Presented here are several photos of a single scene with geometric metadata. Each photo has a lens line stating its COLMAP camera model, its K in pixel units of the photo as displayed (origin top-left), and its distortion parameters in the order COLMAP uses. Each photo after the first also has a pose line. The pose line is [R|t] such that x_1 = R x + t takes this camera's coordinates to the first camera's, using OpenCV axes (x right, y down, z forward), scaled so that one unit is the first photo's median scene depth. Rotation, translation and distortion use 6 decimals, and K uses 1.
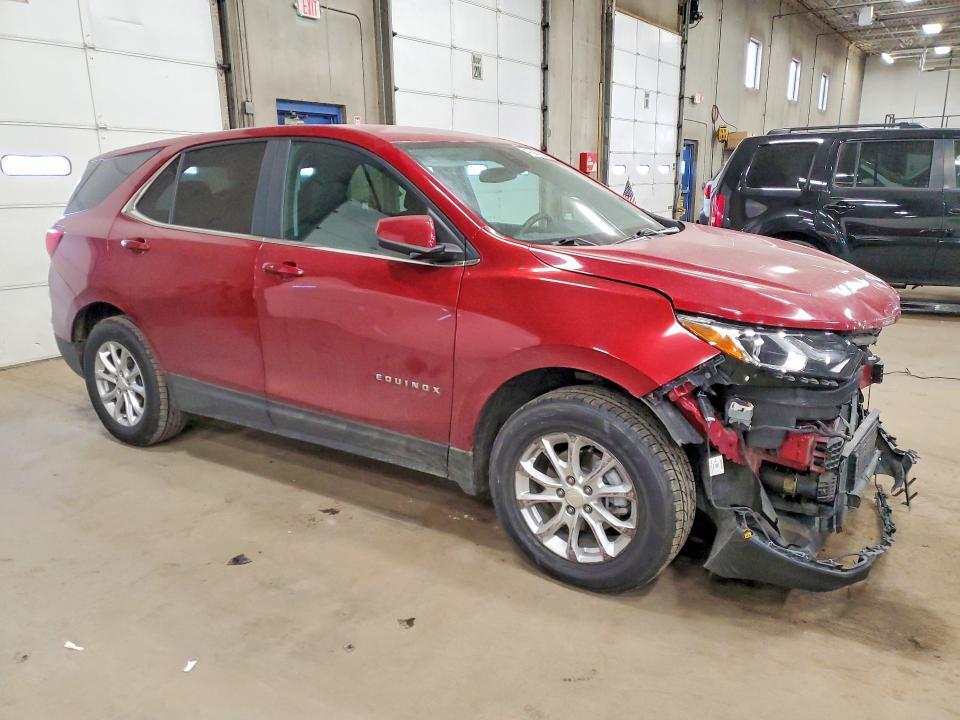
lens RADIAL K [[758.3, 0, 475.2], [0, 758.3, 362.0], [0, 0, 1]] dist [0.006037, -0.002193]
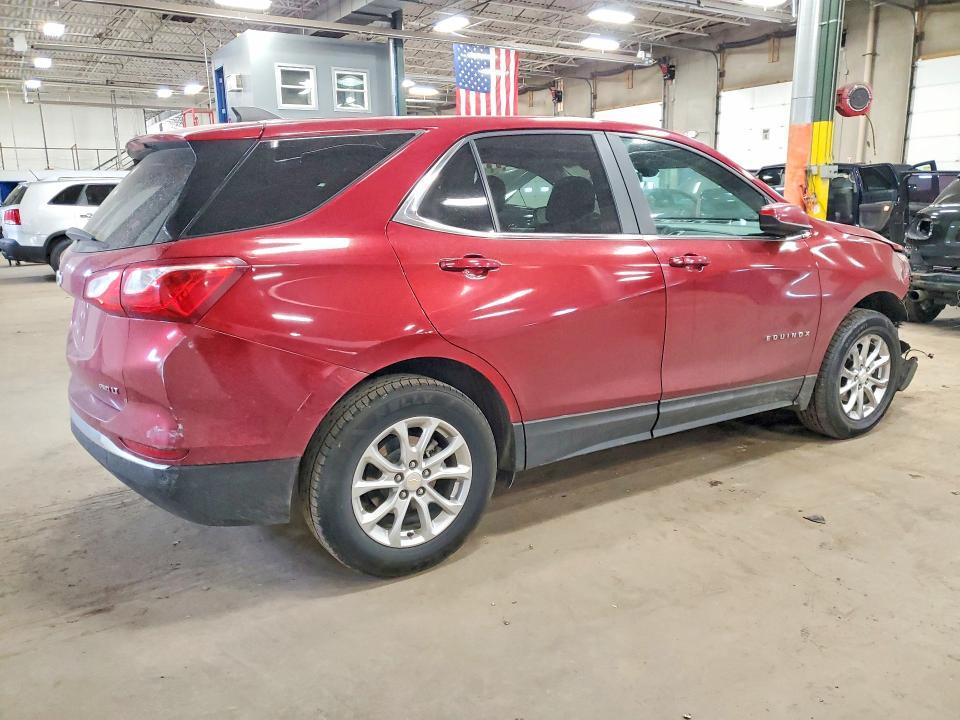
lens RADIAL K [[758.3, 0, 475.2], [0, 758.3, 362.0], [0, 0, 1]] dist [0.006037, -0.002193]
pose [[0.391484, -0.186075, 0.901175, -1.239704], [0.226518, 0.968692, 0.101613, -0.151290], [-0.891869, 0.164353, 0.421377, 0.813232]]
